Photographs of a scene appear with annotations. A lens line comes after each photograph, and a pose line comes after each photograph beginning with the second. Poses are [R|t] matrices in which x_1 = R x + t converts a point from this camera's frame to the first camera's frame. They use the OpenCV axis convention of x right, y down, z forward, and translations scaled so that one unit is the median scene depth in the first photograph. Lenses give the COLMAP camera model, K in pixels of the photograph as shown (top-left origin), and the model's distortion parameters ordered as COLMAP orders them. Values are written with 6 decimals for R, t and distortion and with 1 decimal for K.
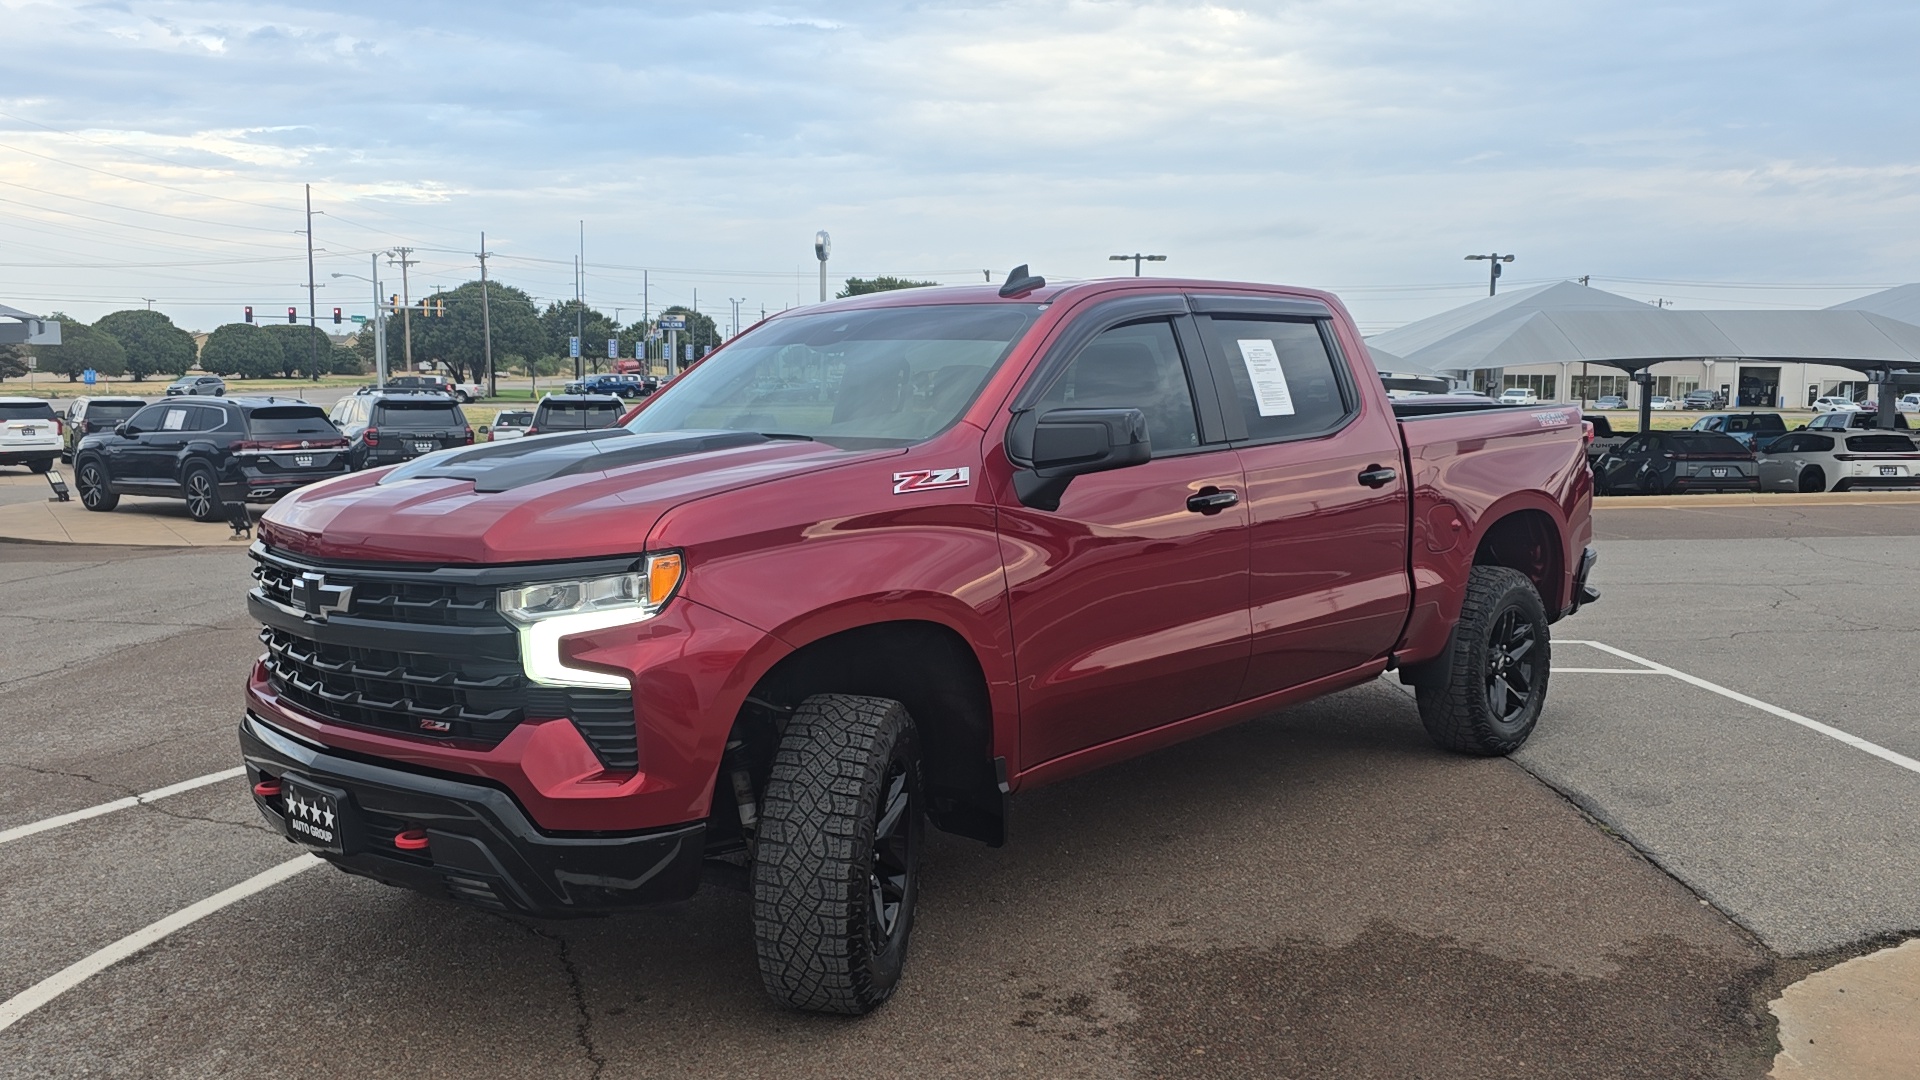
lens RADIAL K [[1592.5, 0, 957.9], [0, 1592.5, 535.2], [0, 0, 1]] dist [0.006779, -0.010566]
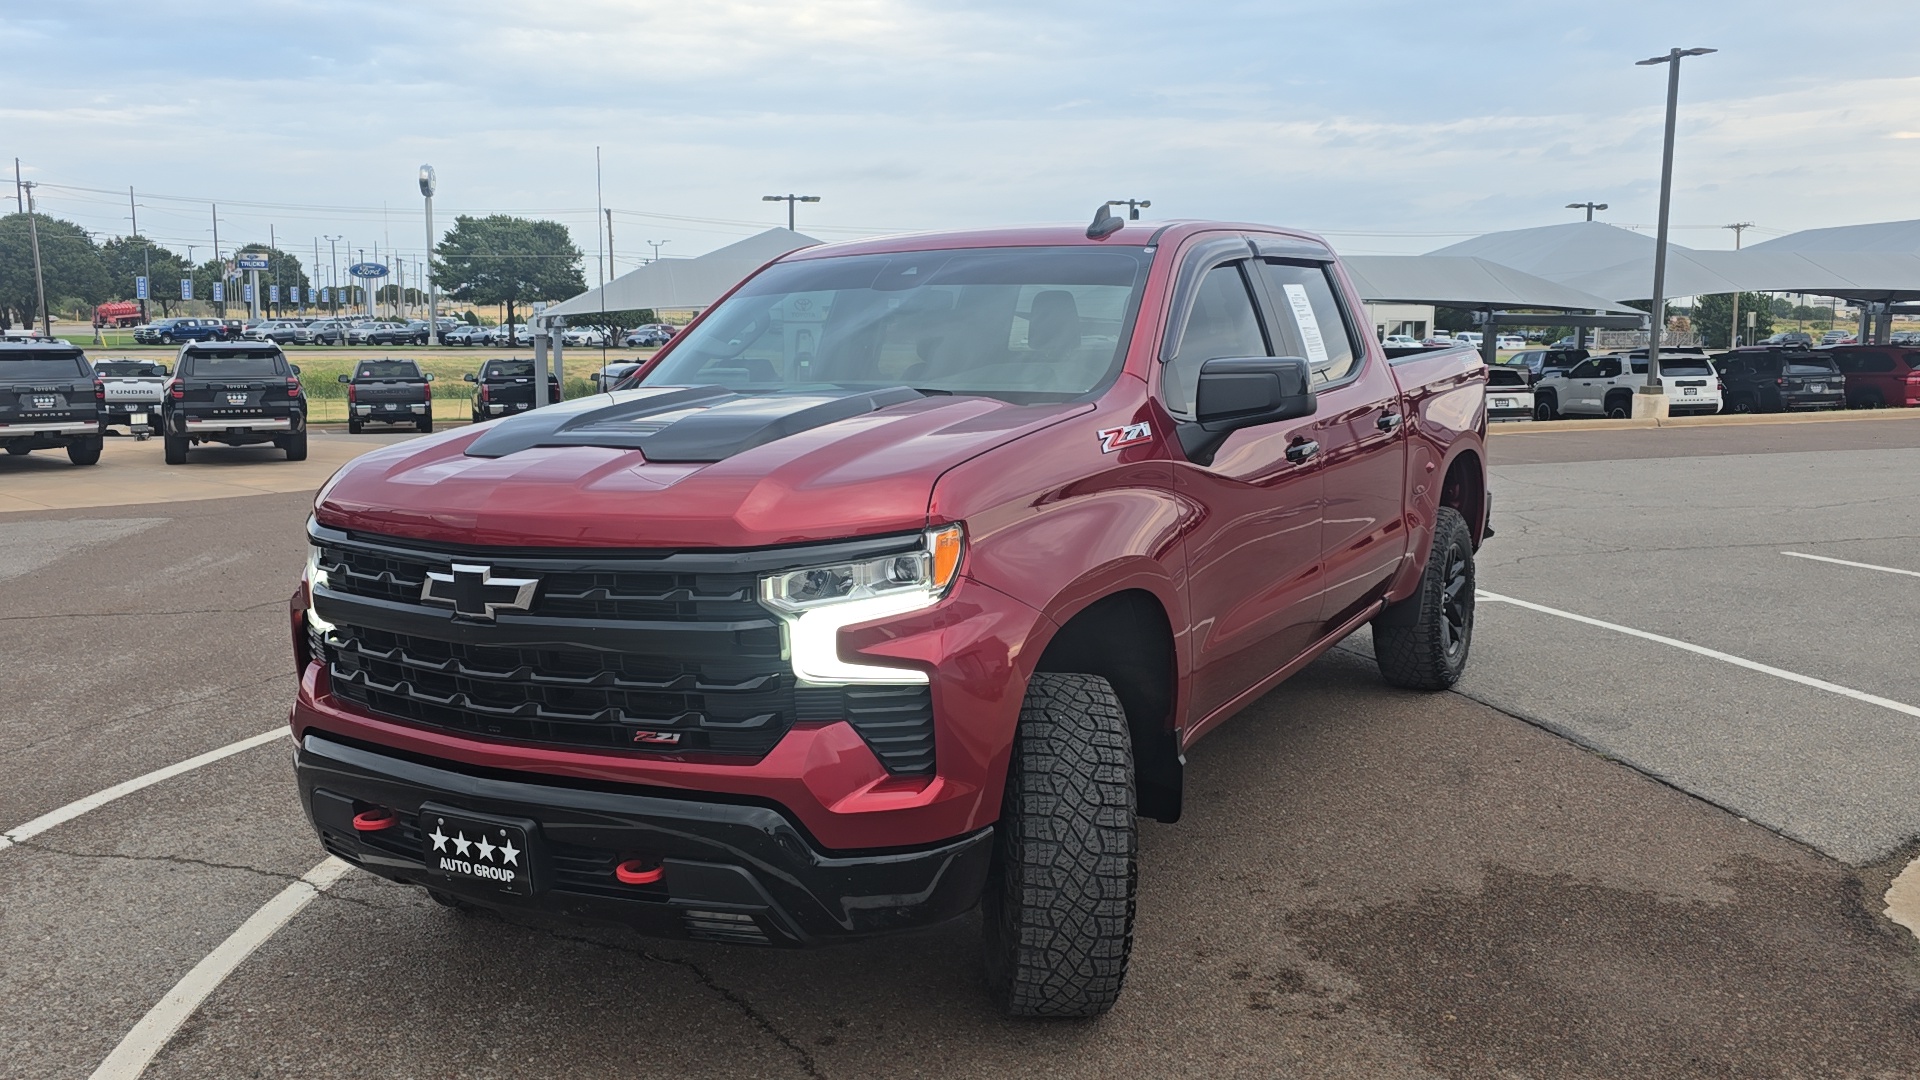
lens RADIAL K [[1592.5, 0, 953.9], [0, 1592.5, 537.1], [0, 0, 1]] dist [0.006779, -0.010566]
pose [[0.971086, -0.035927, 0.236011, -0.304291], [0.027129, 0.998814, 0.040420, -0.015072], [-0.237183, -0.032849, 0.970909, 0.110701]]
